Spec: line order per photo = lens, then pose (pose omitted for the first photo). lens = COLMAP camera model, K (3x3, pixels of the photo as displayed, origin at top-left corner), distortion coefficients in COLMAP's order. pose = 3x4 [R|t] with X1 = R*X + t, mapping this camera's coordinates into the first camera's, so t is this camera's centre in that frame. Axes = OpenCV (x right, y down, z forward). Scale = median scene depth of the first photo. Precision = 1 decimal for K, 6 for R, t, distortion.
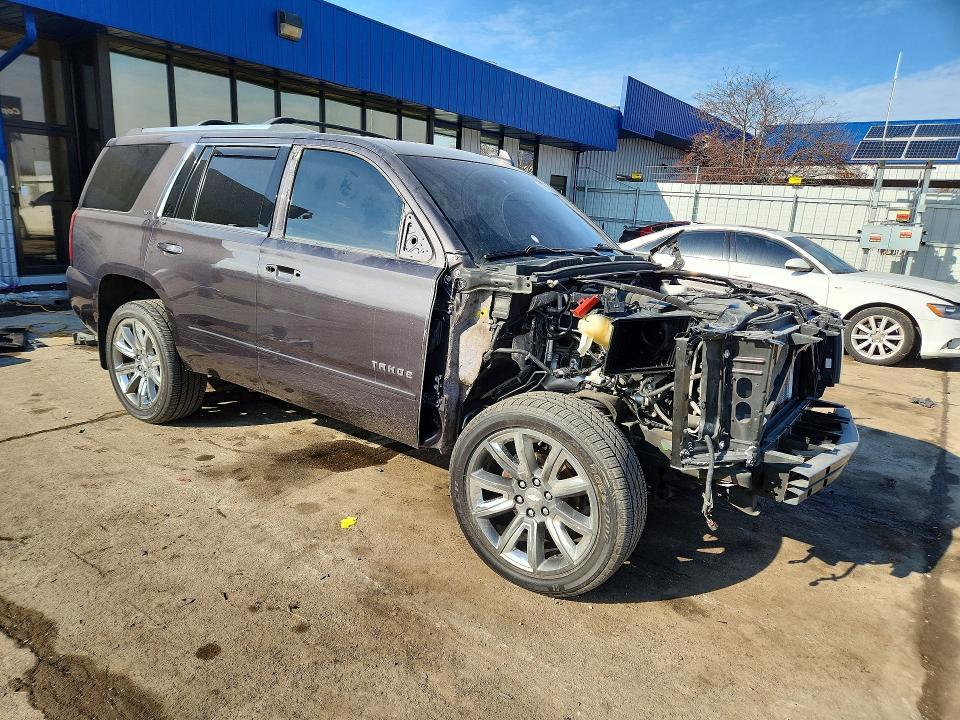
lens RADIAL K [[647.4, 0, 469.3], [0, 647.4, 358.4], [0, 0, 1]] dist [0.079776, -0.071155]
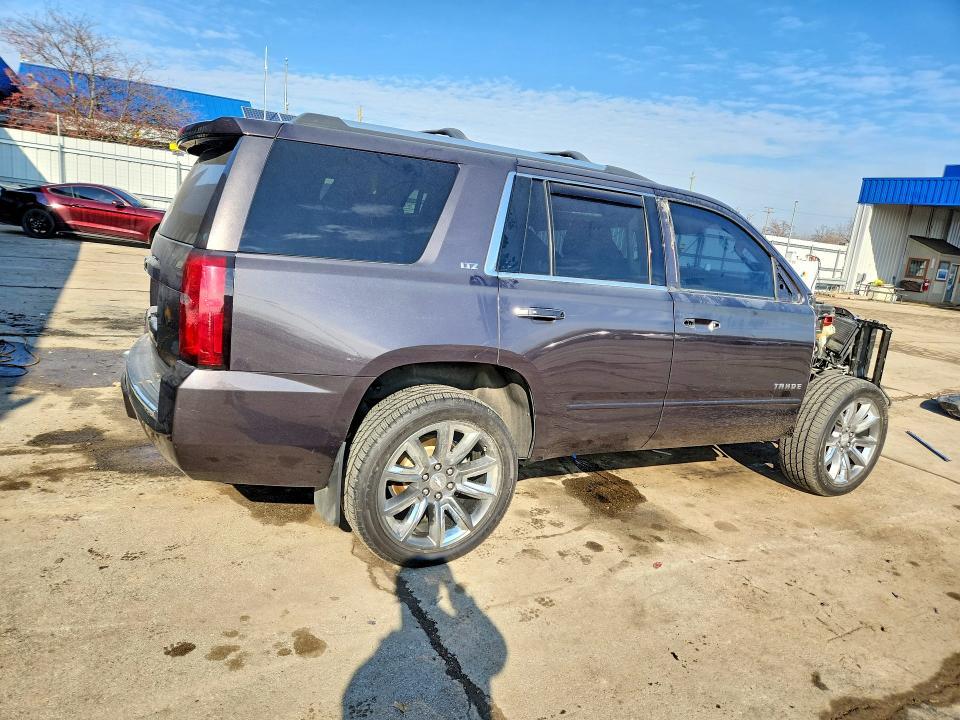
lens RADIAL K [[647.4, 0, 469.3], [0, 647.4, 358.4], [0, 0, 1]] dist [0.079776, -0.071155]
pose [[0.435003, -0.196233, 0.878786, -1.172732], [0.126730, 0.979592, 0.156012, -0.246311], [-0.891466, 0.043503, 0.450994, 0.737066]]
